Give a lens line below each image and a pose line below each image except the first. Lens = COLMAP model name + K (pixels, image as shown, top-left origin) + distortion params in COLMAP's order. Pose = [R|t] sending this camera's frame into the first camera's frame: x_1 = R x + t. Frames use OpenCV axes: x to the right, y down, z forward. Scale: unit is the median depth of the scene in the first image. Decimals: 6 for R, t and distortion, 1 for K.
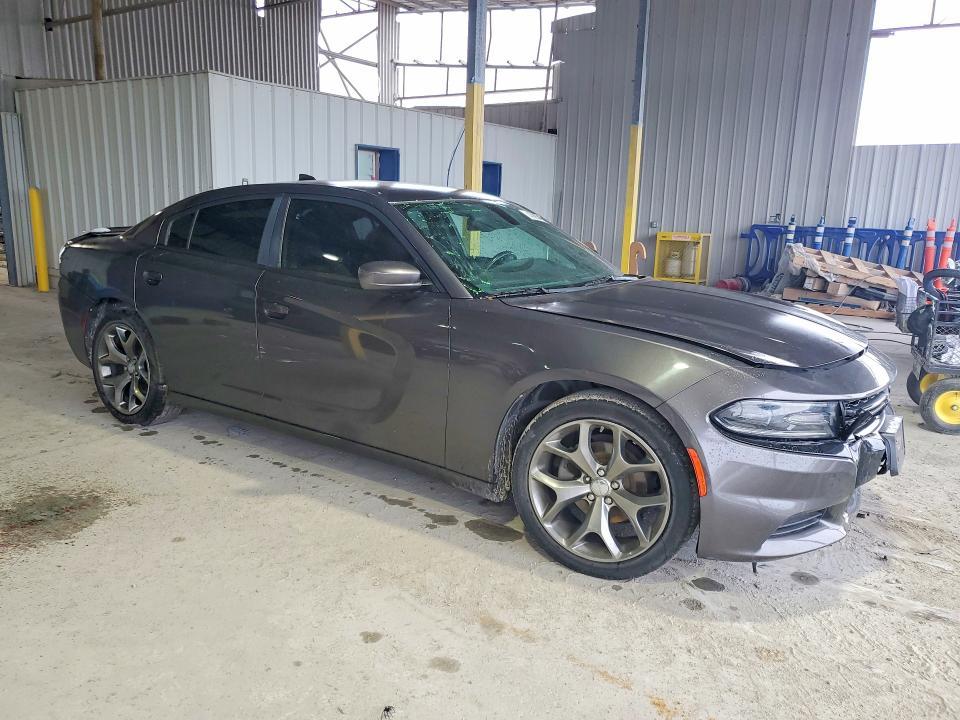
lens RADIAL K [[740.5, 0, 480.0], [0, 740.5, 360.0], [0, 0, 1]] dist [0.026023, 0.000603]
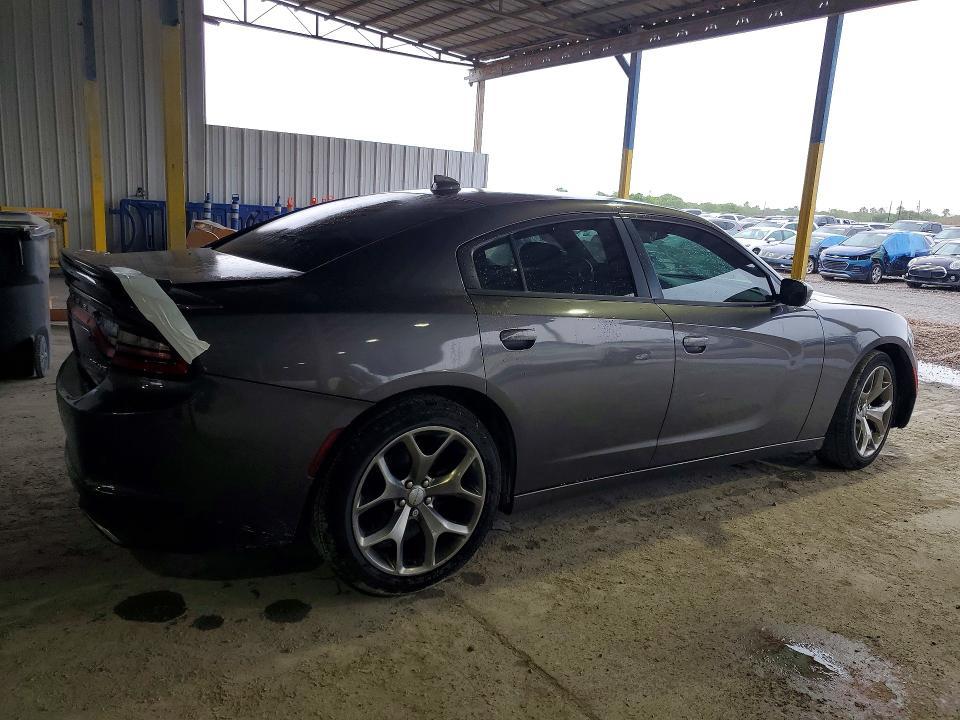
lens RADIAL K [[743.5, 0, 480.0], [0, 743.5, 360.0], [0, 0, 1]] dist [-0.009799, -0.006289]
pose [[0.386486, -0.196432, 0.901134, -0.358219], [0.148538, 0.977559, 0.149385, -0.064957], [-0.910256, 0.076117, 0.406990, 0.263759]]
